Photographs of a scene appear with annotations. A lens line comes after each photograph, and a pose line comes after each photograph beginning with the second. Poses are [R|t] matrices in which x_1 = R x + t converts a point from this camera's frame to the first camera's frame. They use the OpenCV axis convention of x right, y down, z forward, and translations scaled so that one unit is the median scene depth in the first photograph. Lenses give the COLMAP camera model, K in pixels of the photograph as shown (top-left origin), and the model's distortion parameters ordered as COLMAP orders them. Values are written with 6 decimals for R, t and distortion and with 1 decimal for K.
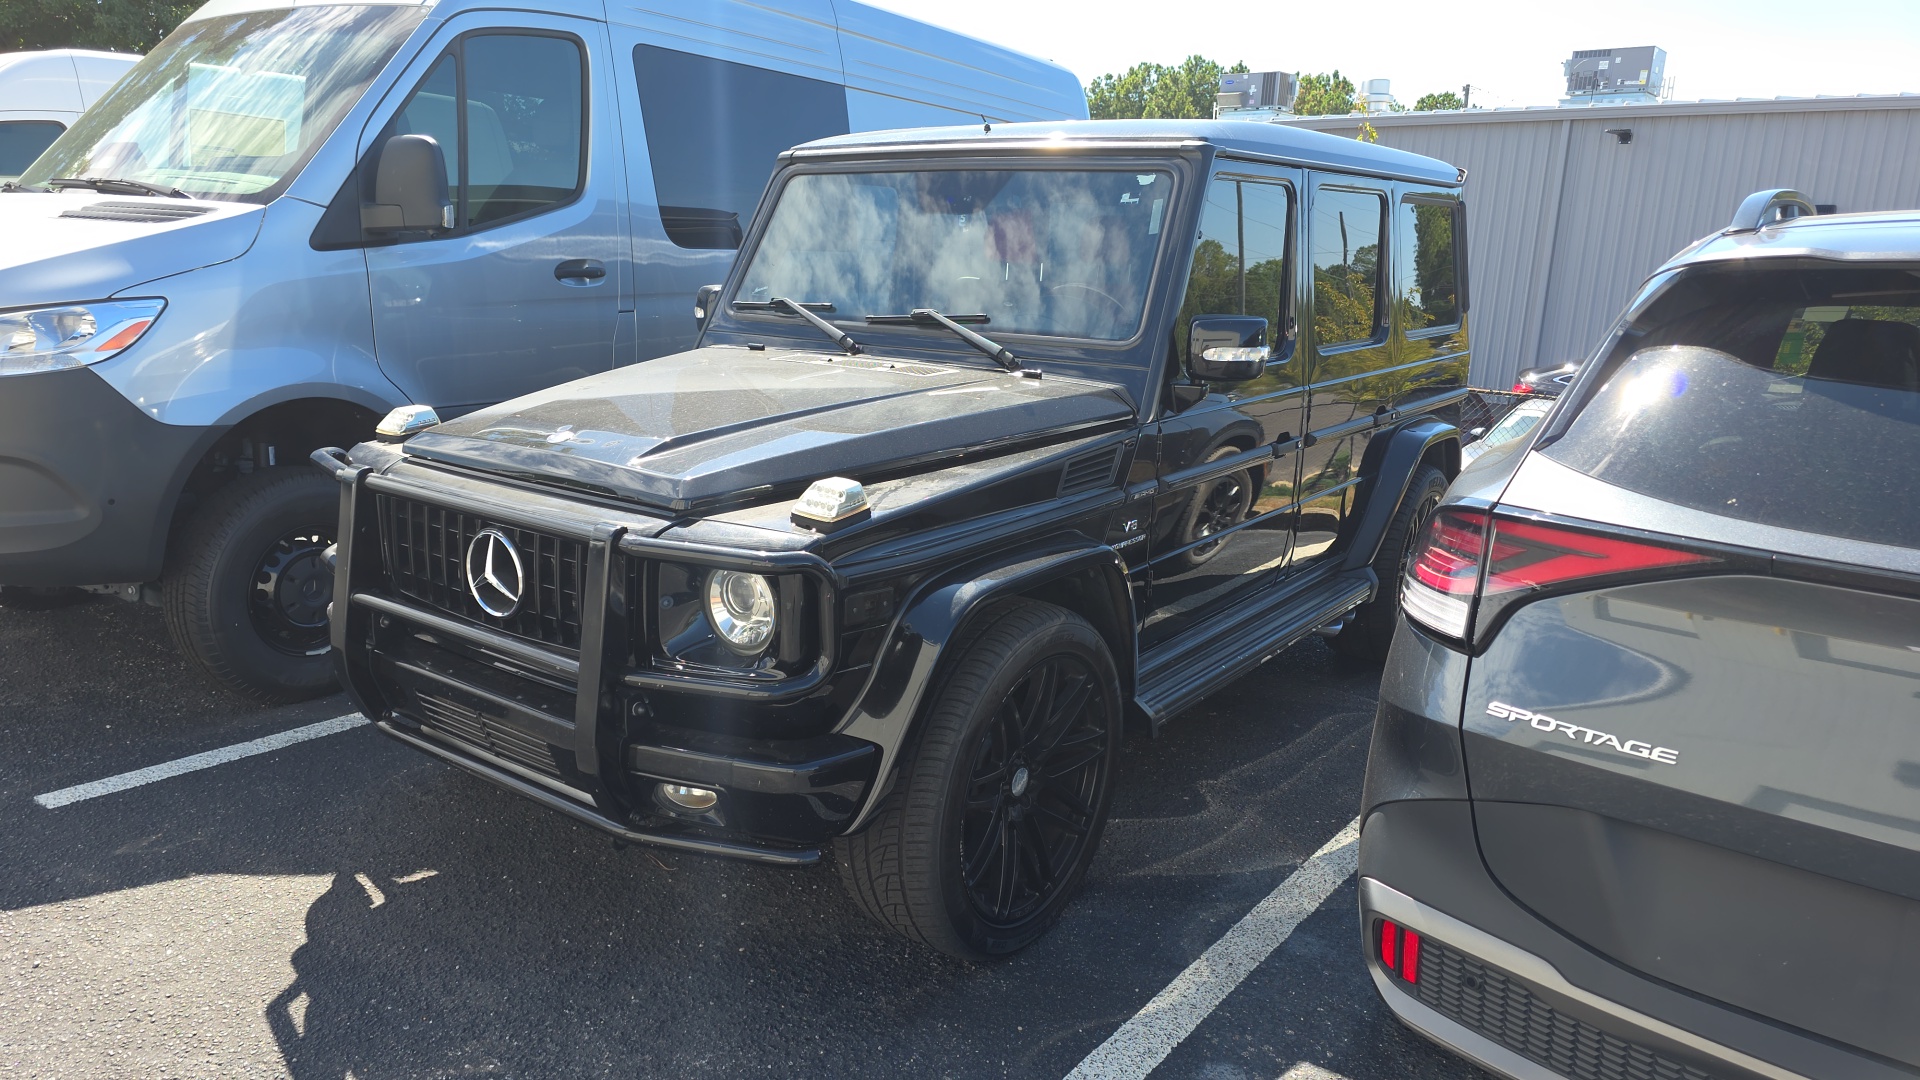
lens RADIAL K [[1309.6, 0, 960.0], [0, 1309.6, 540.0], [0, 0, 1]] dist [0.026610, -0.001366]
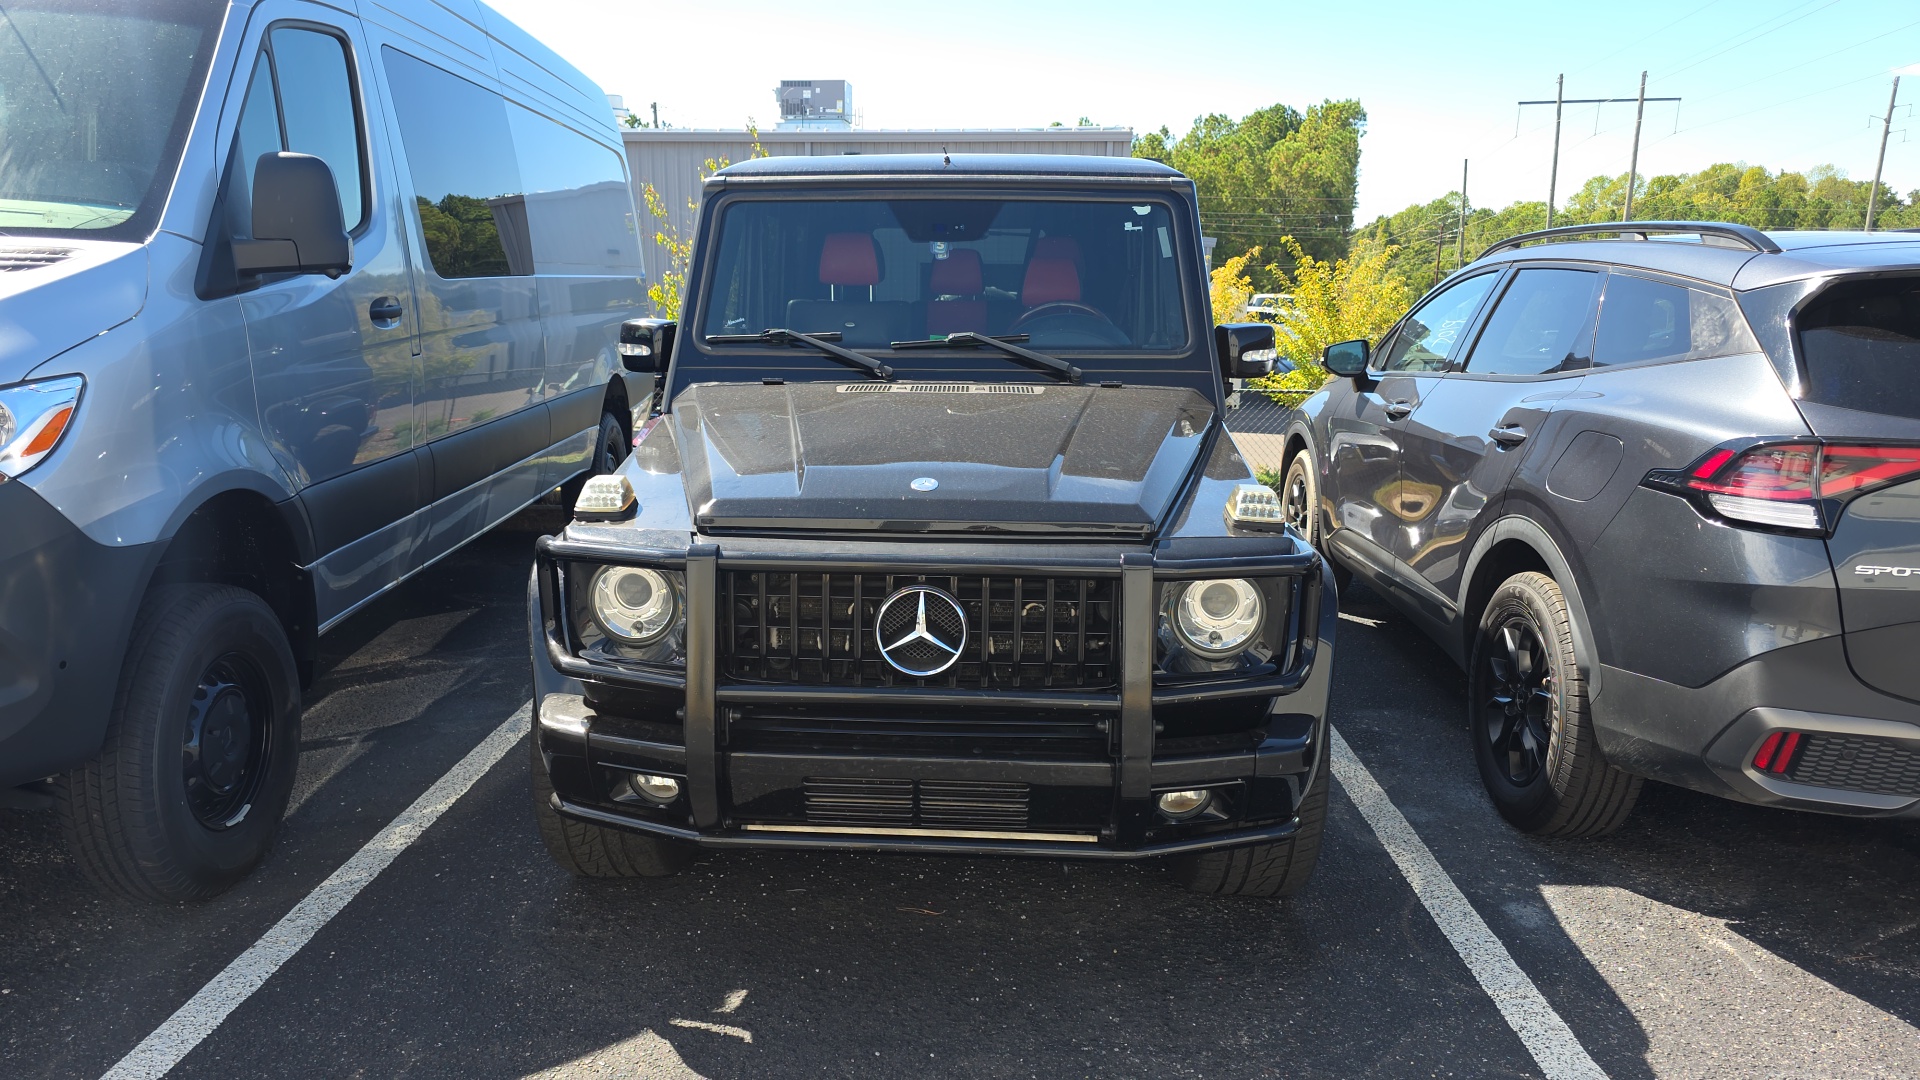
lens RADIAL K [[1287.8, 0, 954.0], [0, 1287.8, 512.3], [0, 0, 1]] dist [0.036175, -0.000333]
pose [[0.829994, -0.130063, 0.542397, -0.603330], [0.142201, 0.989642, 0.019708, -0.054401], [-0.539342, 0.060772, 0.839891, 0.144106]]
